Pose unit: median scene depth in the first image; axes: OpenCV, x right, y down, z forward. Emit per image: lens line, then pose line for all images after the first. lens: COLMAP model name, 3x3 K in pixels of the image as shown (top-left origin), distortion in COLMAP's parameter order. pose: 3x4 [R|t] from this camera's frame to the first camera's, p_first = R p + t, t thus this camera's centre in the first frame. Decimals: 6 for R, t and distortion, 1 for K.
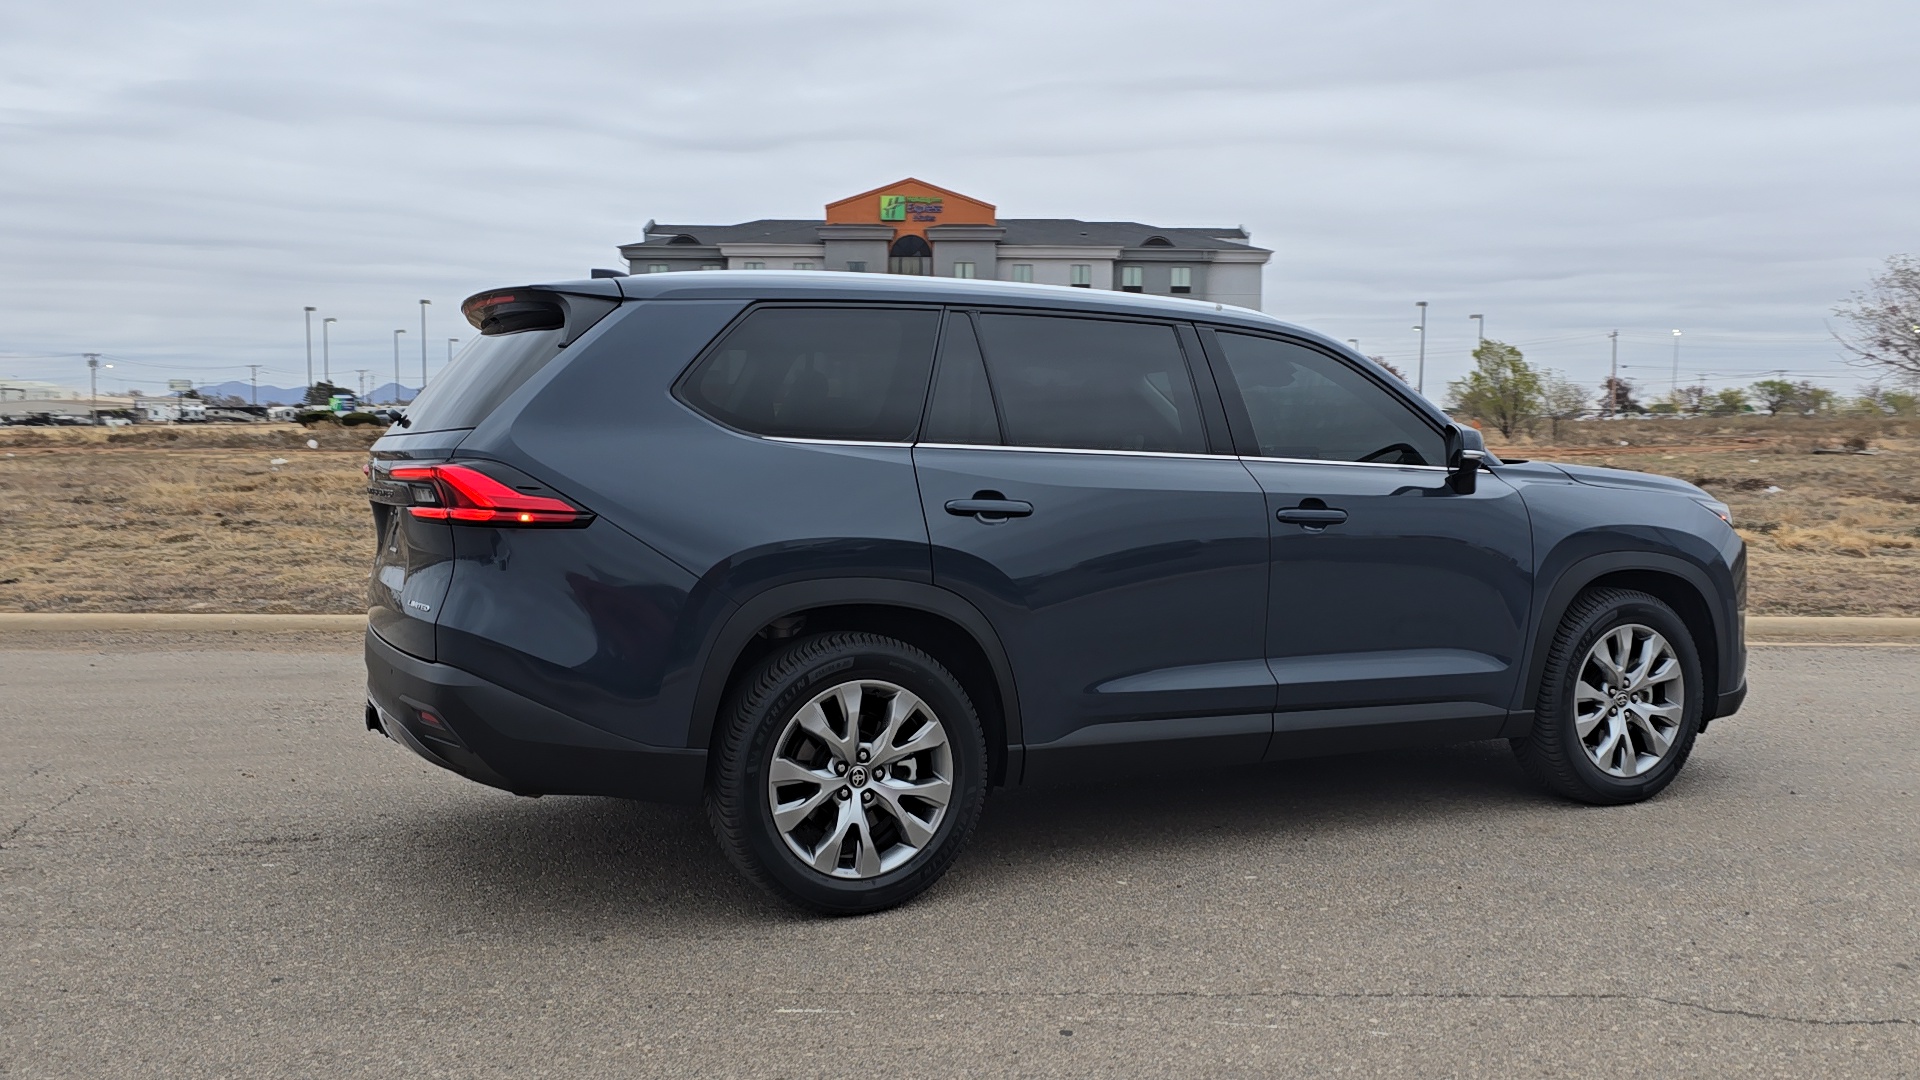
lens RADIAL K [[1572.9, 0, 961.1], [0, 1572.9, 555.6], [0, 0, 1]] dist [0.003286, 0.000788]
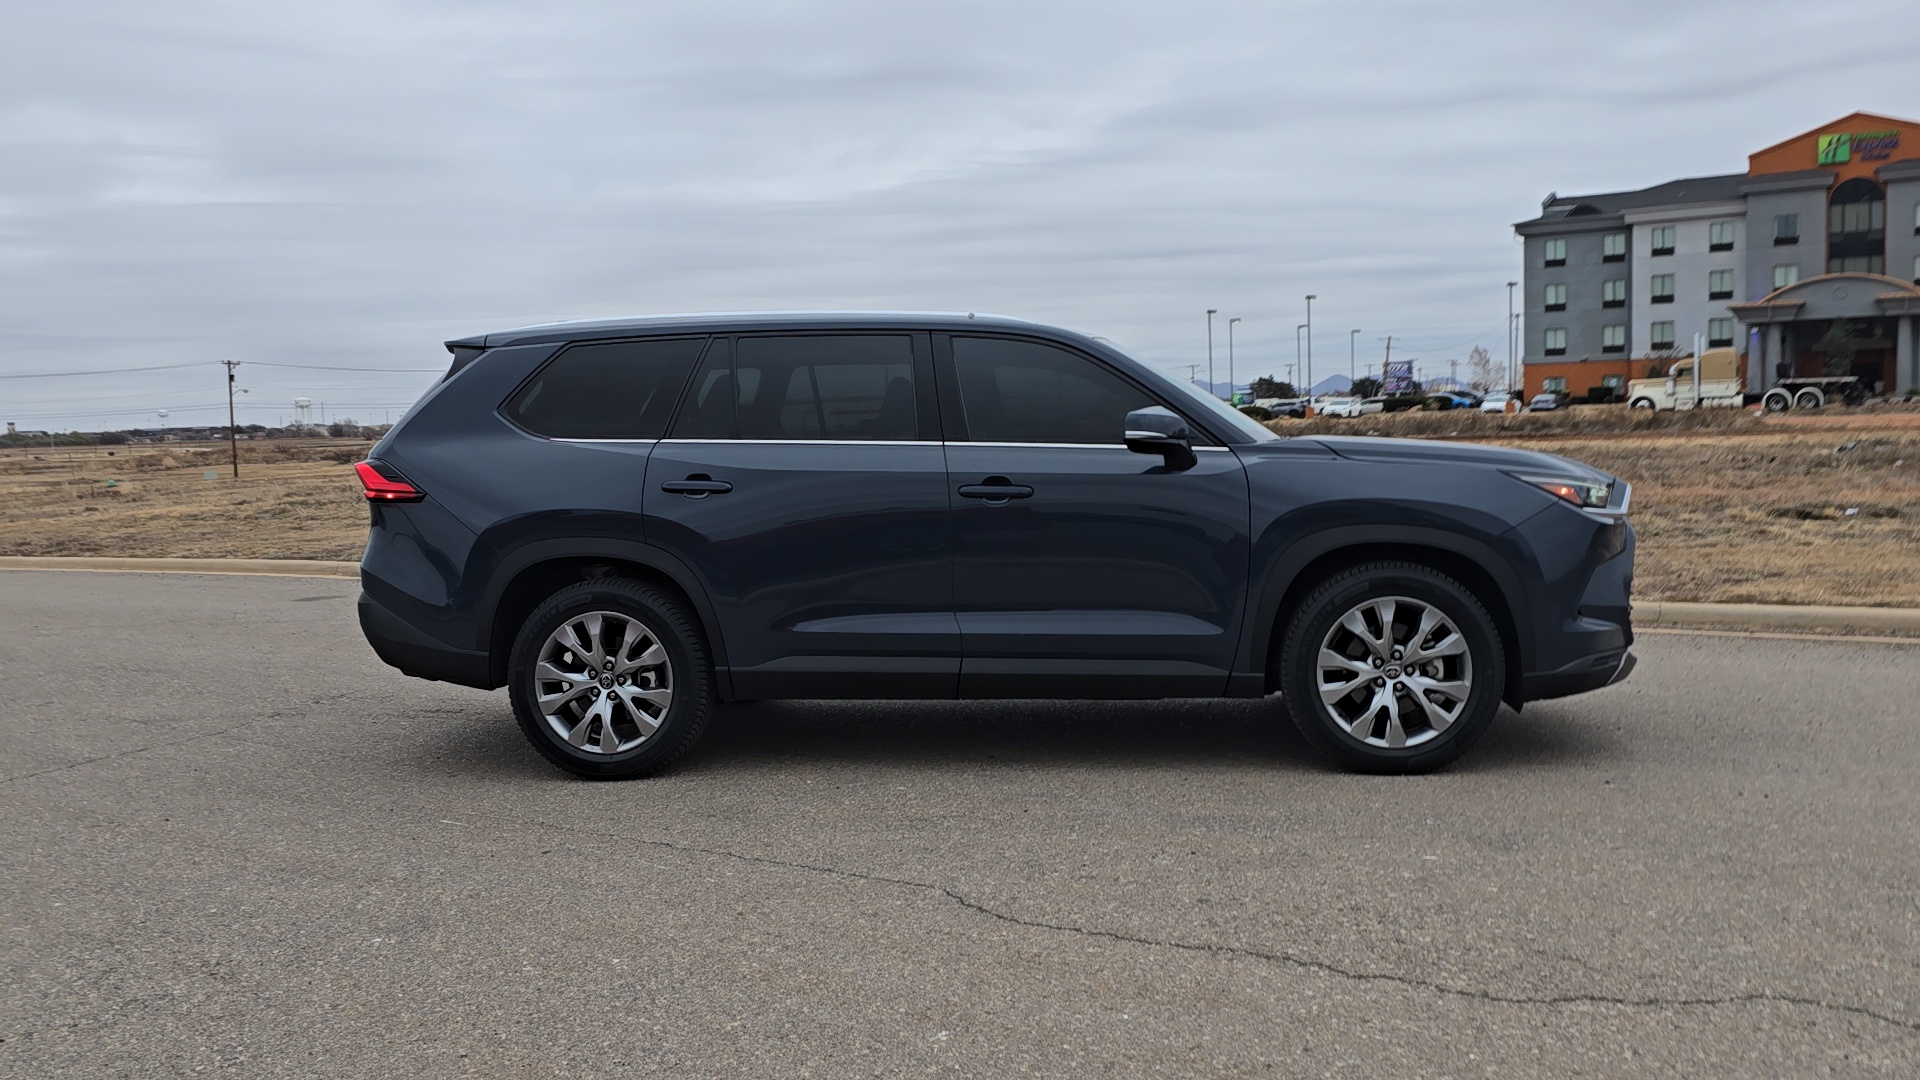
lens RADIAL K [[1572.9, 0, 961.1], [0, 1572.9, 555.6], [0, 0, 1]] dist [0.003286, 0.000788]
pose [[0.839392, 0.014923, -0.543322, 0.939881], [-0.010511, 0.999882, 0.011224, 0.010833], [0.543425, -0.003711, 0.839450, 0.003616]]
